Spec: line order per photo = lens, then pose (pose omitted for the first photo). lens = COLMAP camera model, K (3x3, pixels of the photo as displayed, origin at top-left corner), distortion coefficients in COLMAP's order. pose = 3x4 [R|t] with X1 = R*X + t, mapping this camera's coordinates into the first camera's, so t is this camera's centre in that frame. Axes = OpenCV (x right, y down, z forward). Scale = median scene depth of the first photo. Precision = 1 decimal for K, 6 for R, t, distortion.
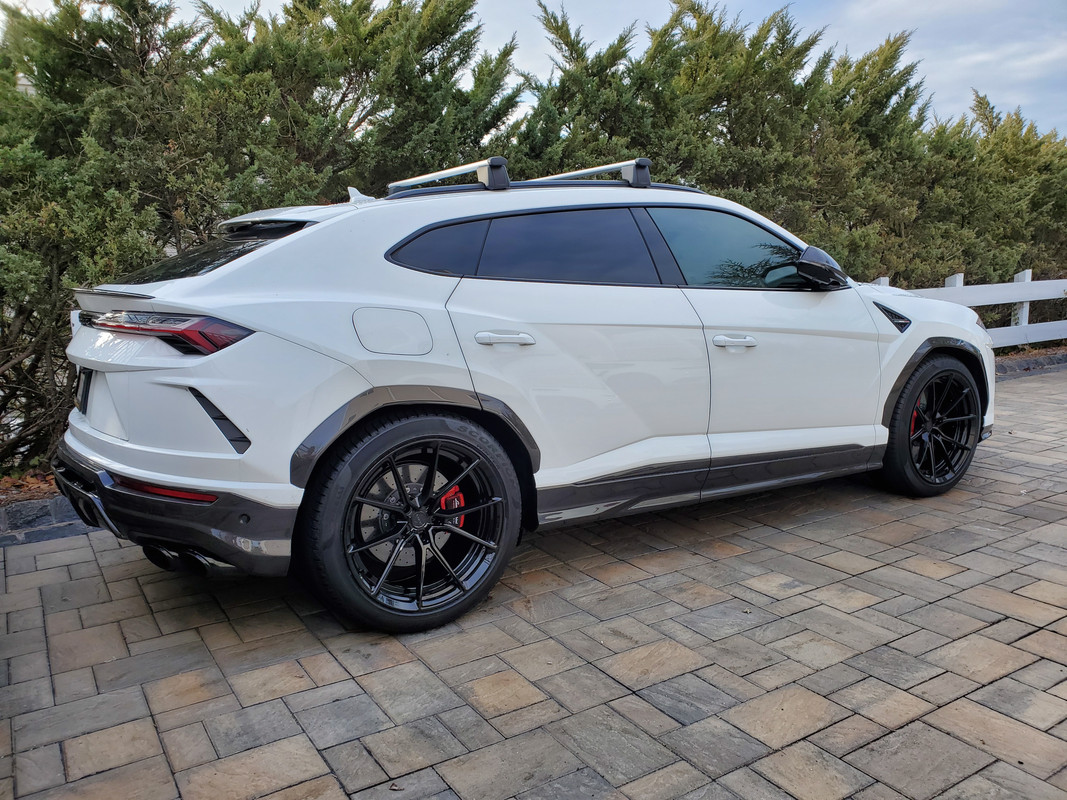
lens RADIAL K [[799.9, 0, 533.5], [0, 799.9, 400.0], [0, 0, 1]] dist [0.091752, -0.170339]
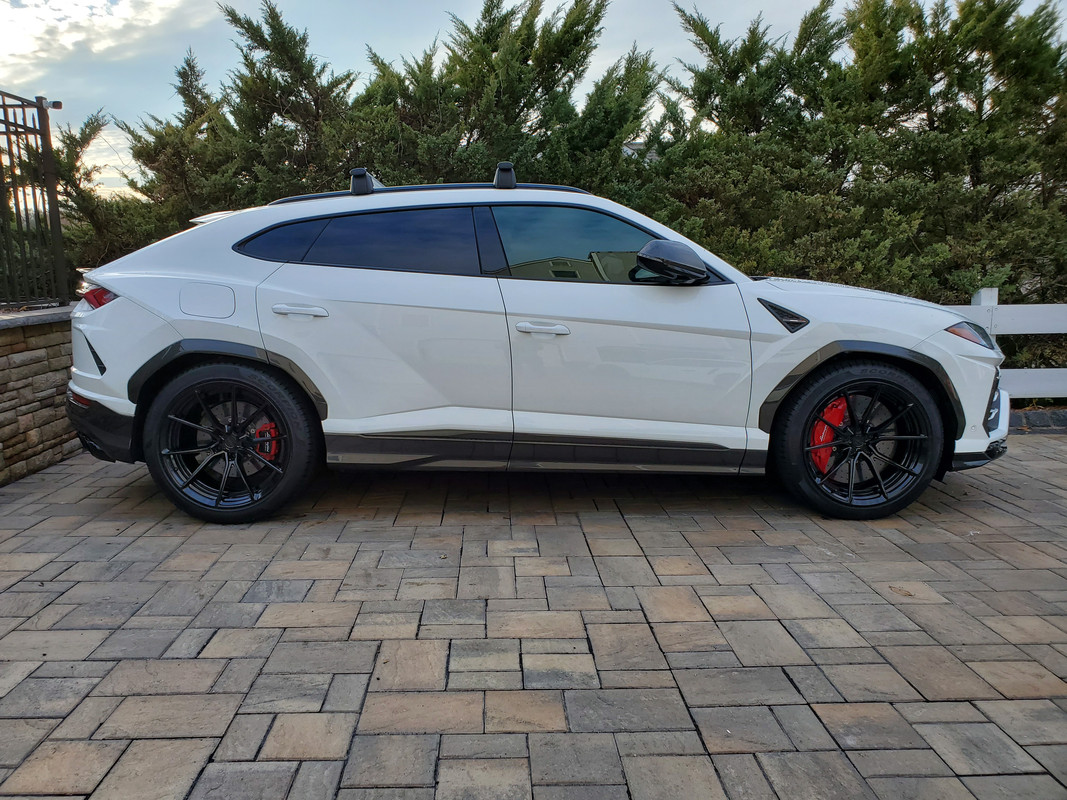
lens RADIAL K [[799.9, 0, 533.5], [0, 799.9, 400.0], [0, 0, 1]] dist [0.091752, -0.170339]
pose [[0.864553, 0.089806, -0.494452, 0.906873], [-0.093583, 0.995463, 0.017173, 0.007822], [0.493751, 0.031426, 0.869035, 0.067201]]
